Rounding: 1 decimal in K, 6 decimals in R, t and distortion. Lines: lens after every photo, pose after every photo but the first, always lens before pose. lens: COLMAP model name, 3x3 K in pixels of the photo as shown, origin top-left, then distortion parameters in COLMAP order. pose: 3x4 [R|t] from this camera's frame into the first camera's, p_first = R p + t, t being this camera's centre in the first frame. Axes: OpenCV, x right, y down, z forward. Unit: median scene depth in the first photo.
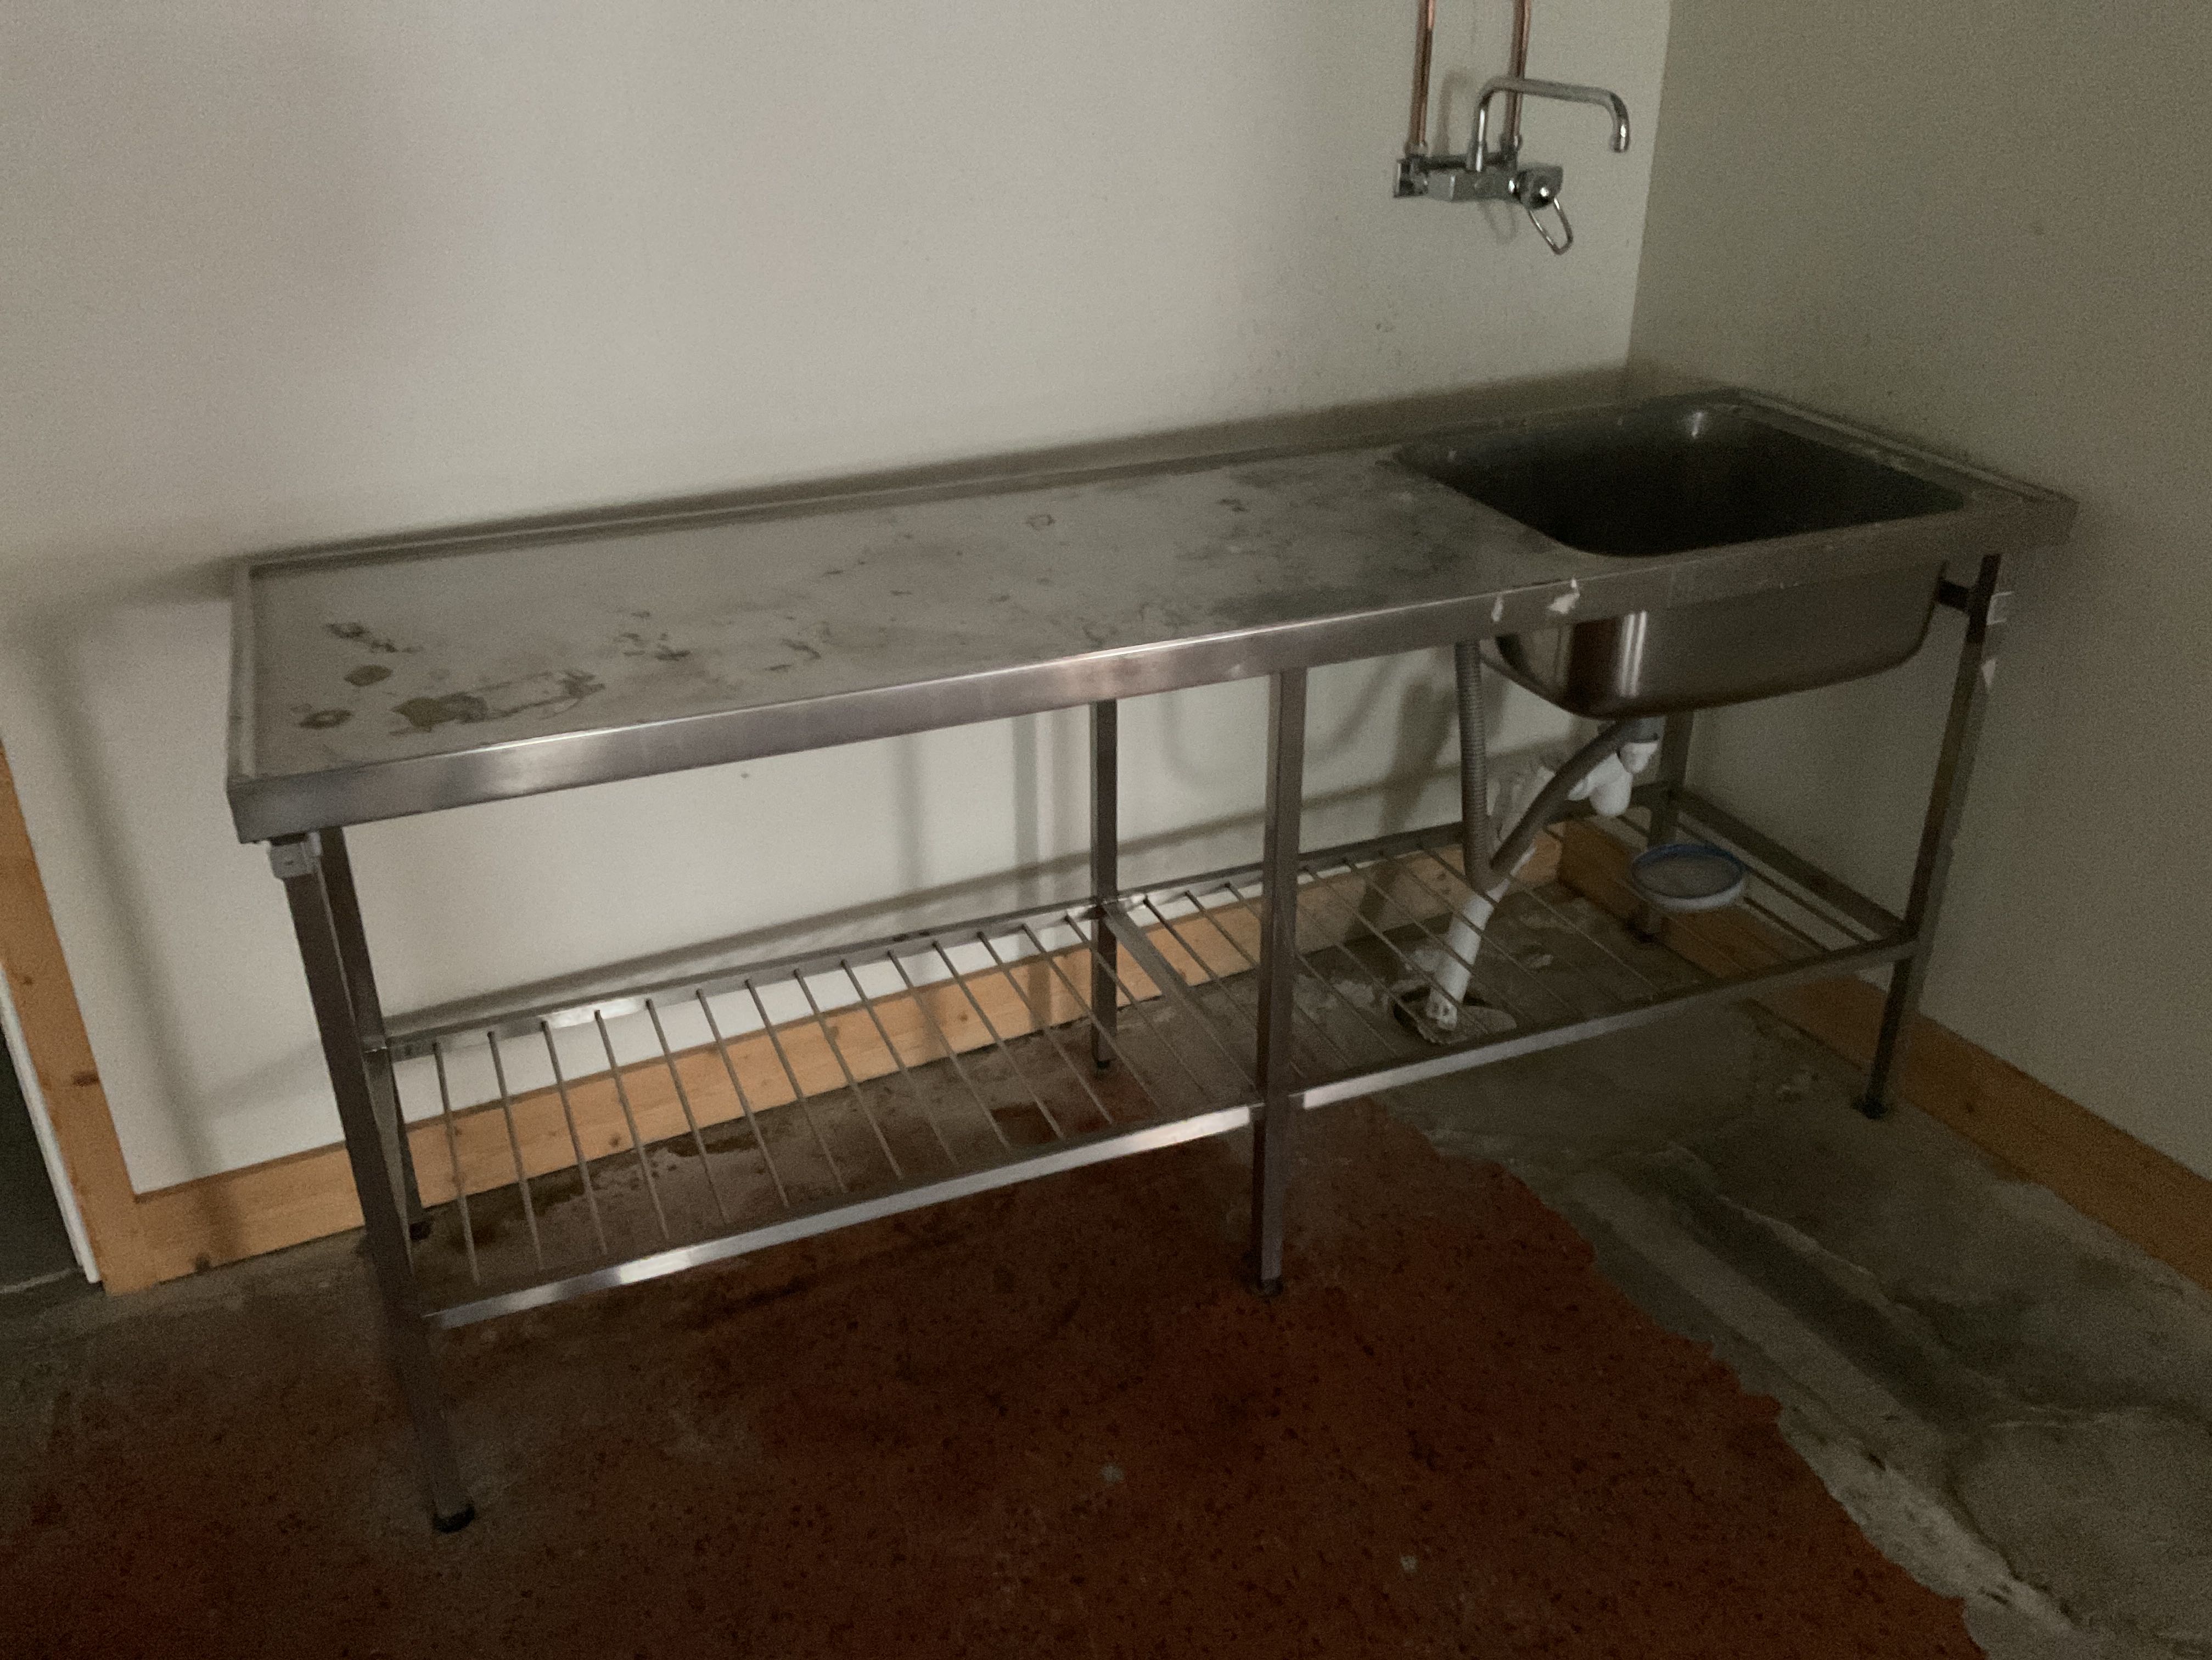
lens RADIAL K [[1821.1, 0, 1088.5], [0, 1821.1, 826.9], [0, 0, 1]] dist [0.121097, -0.263749]
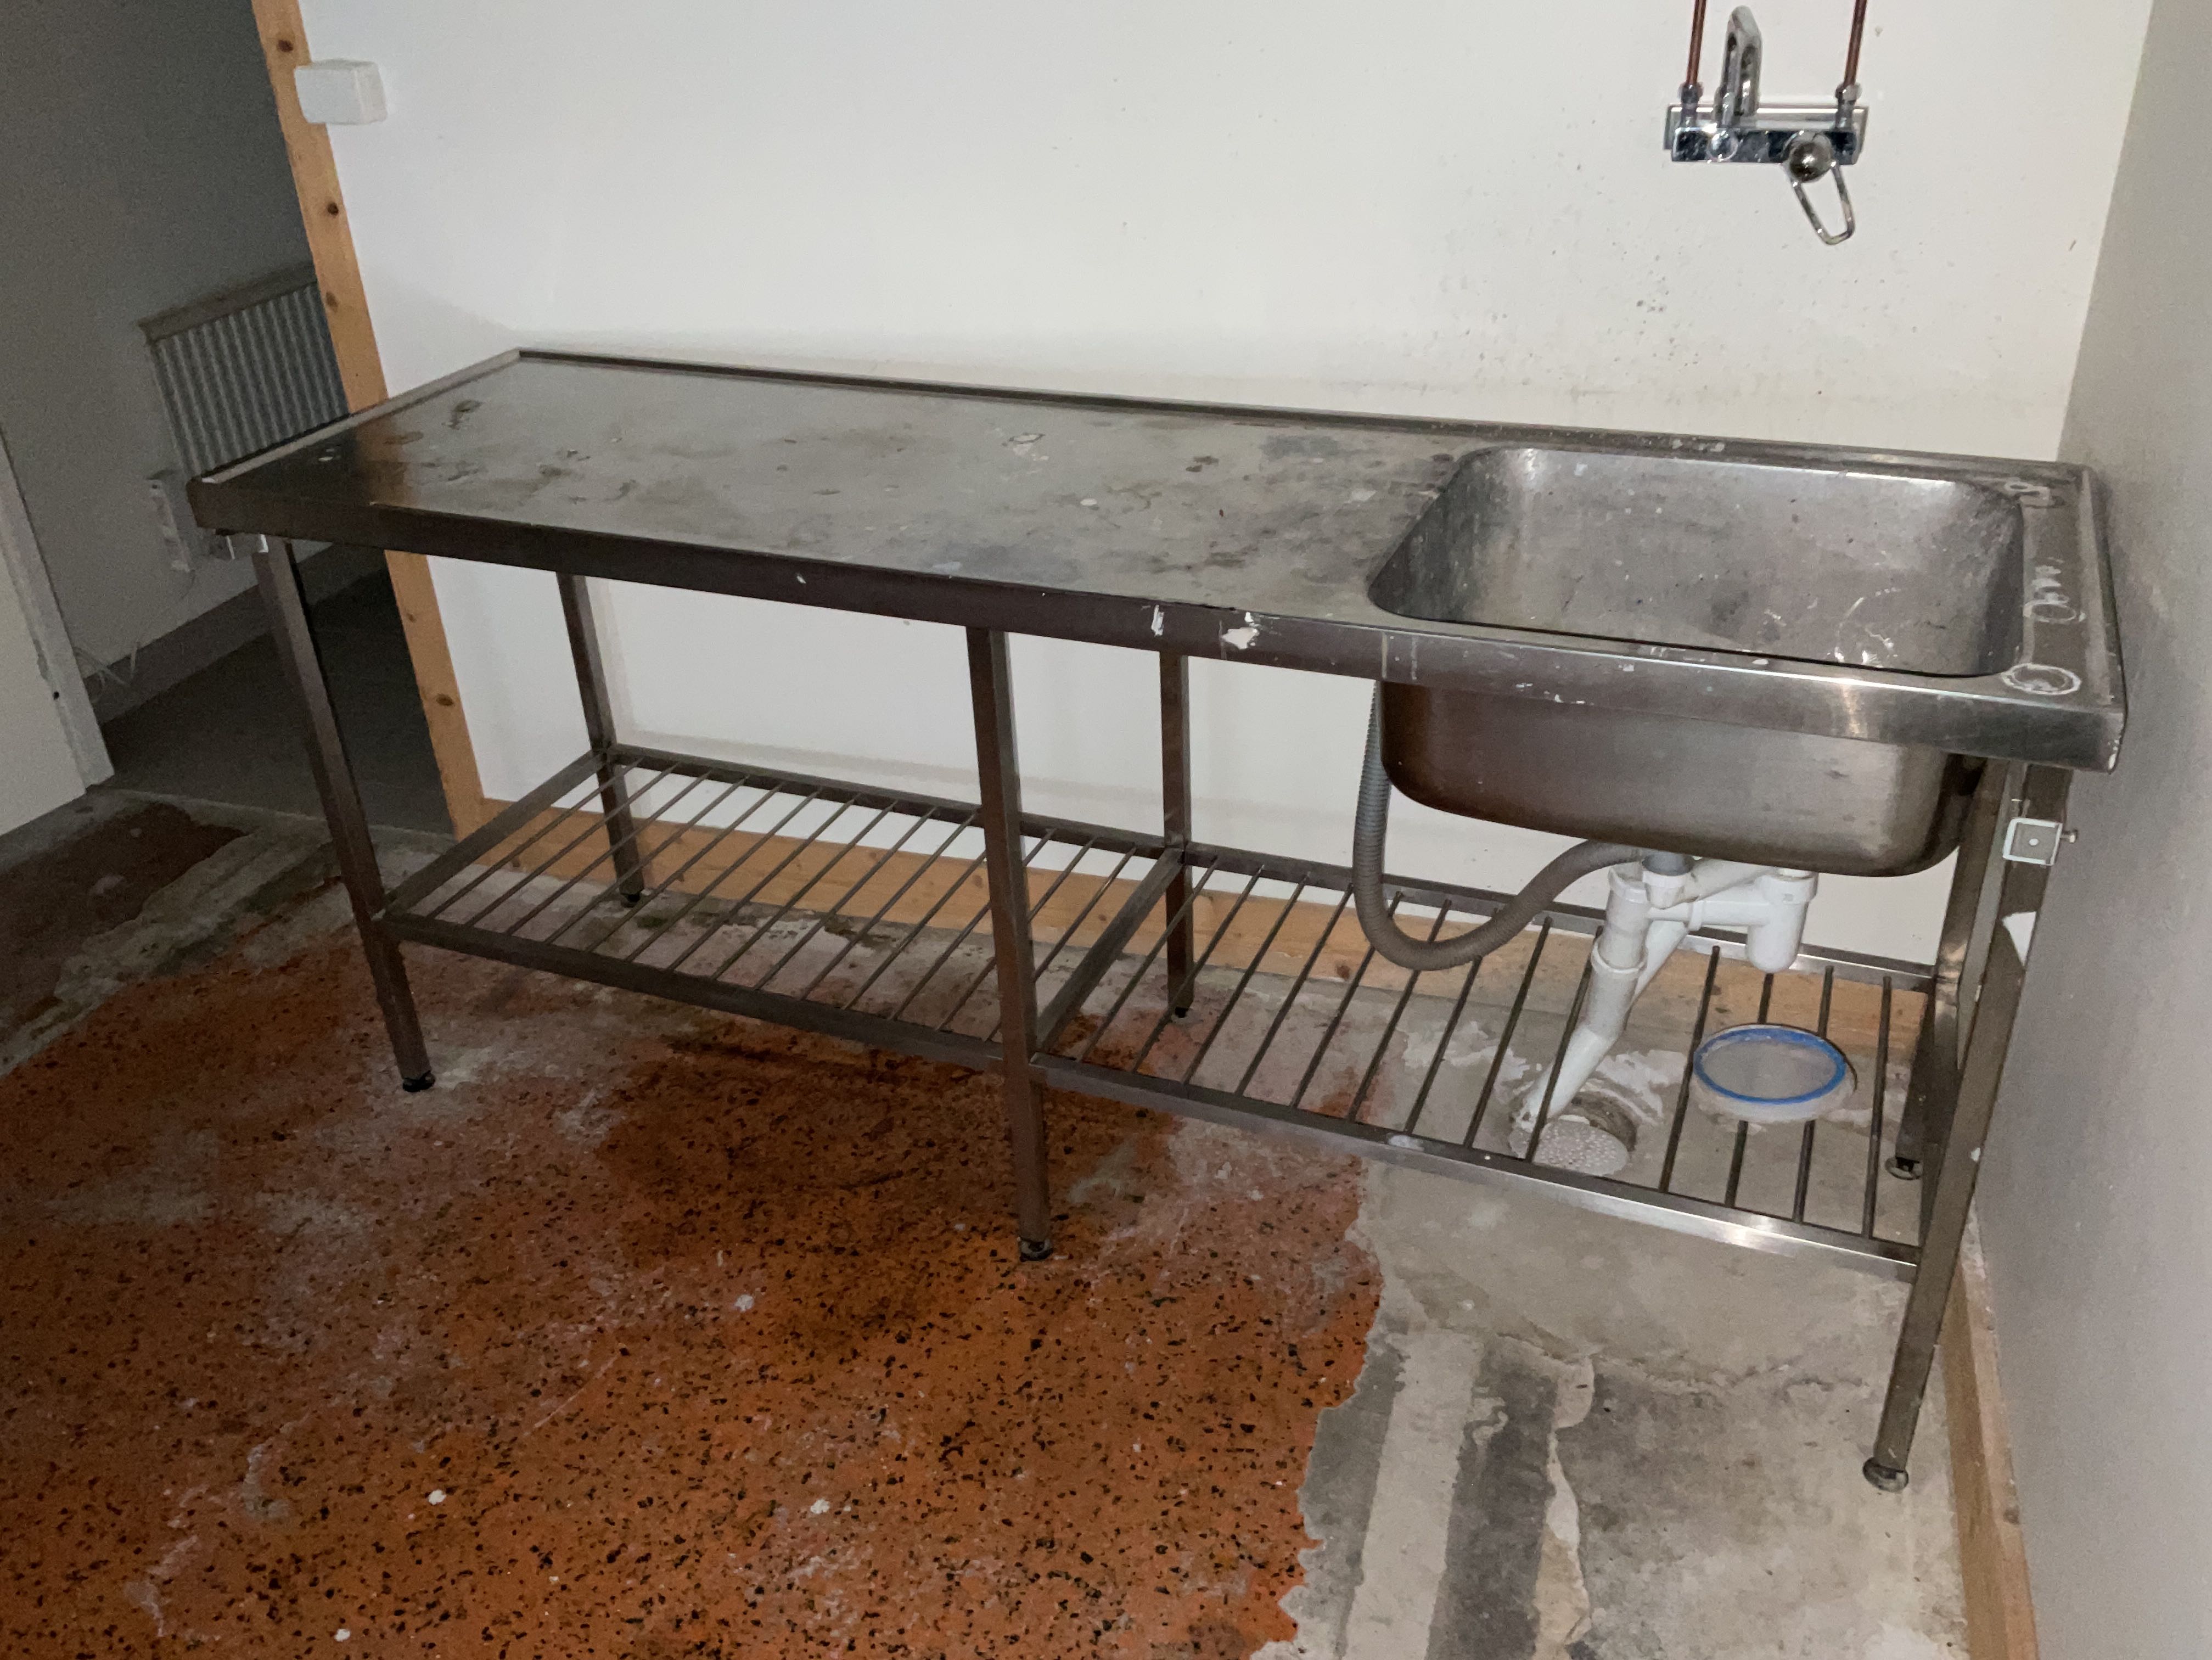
lens RADIAL K [[1821.1, 0, 1088.5], [0, 1821.1, 826.9], [0, 0, 1]] dist [0.121097, -0.263749]
pose [[0.698506, 0.324272, -0.637916, 0.689136], [-0.282739, 0.943967, 0.170253, -0.142880], [0.657379, 0.061441, 0.751051, 0.271890]]
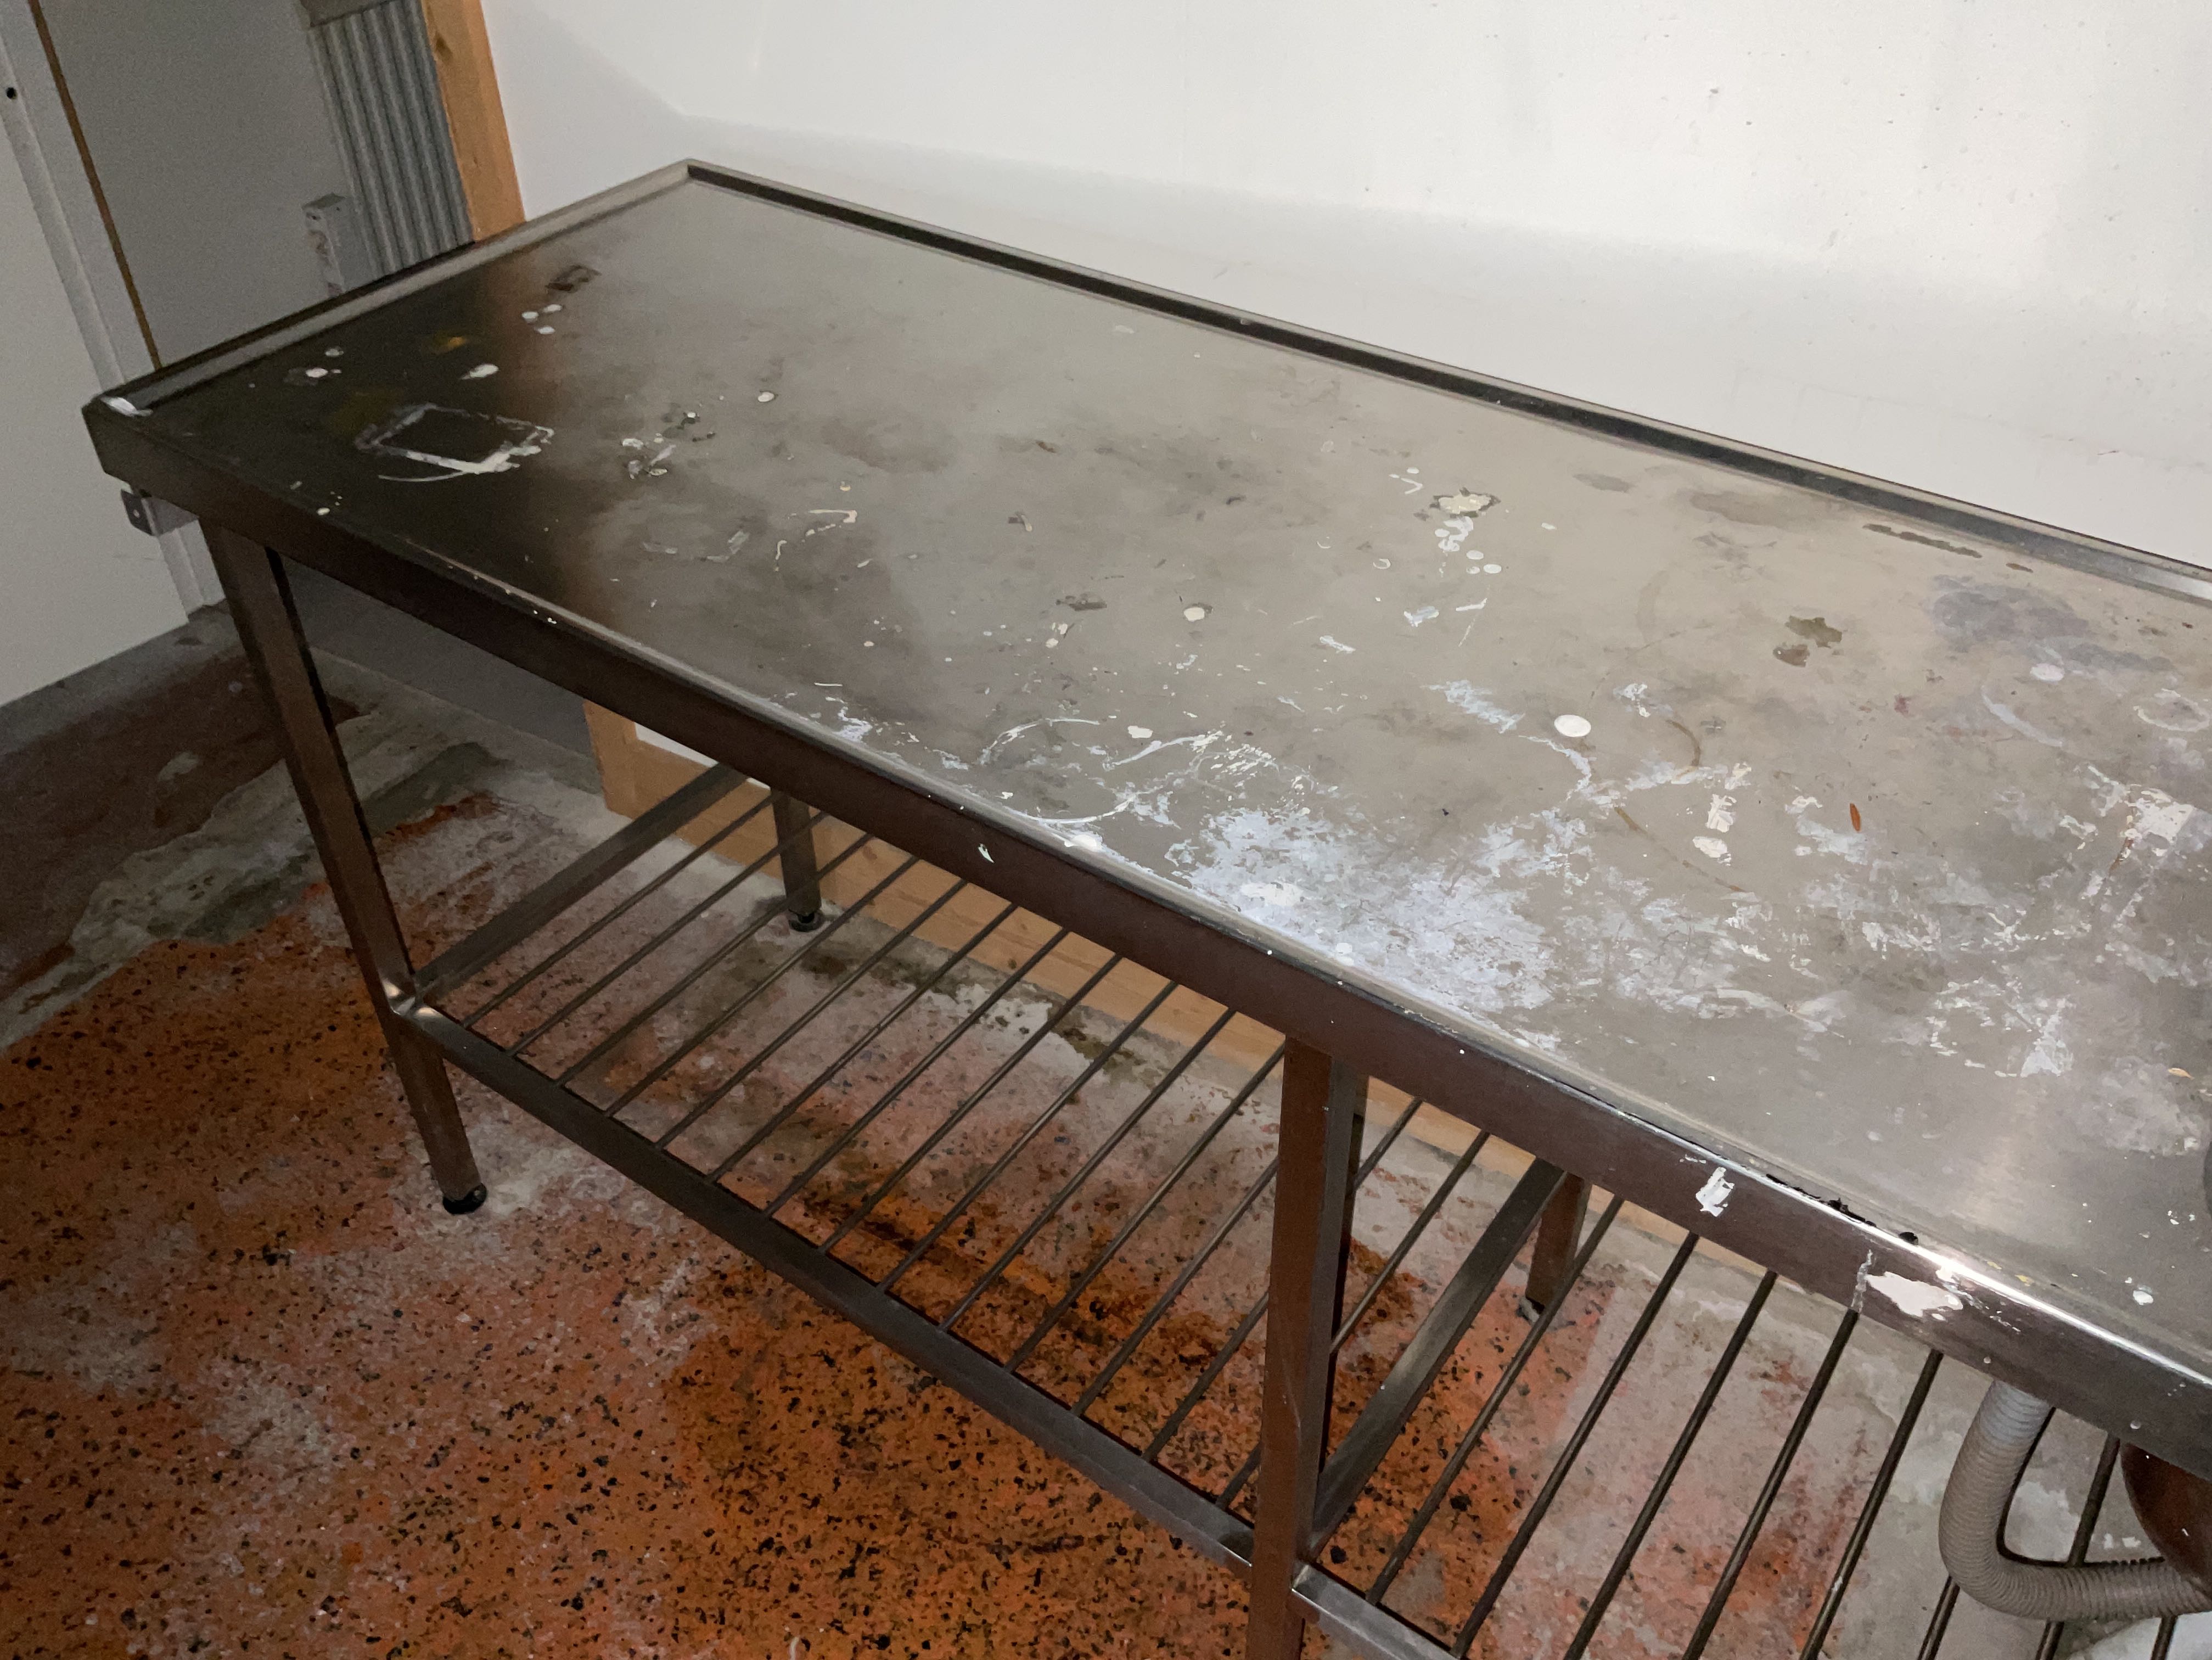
lens RADIAL K [[1821.1, 0, 1088.5], [0, 1821.1, 826.9], [0, 0, 1]] dist [0.121097, -0.263749]
pose [[0.525449, 0.531412, -0.664458, 0.323345], [-0.371424, 0.845882, 0.382789, -0.247767], [0.765472, 0.045660, 0.641847, 0.548373]]
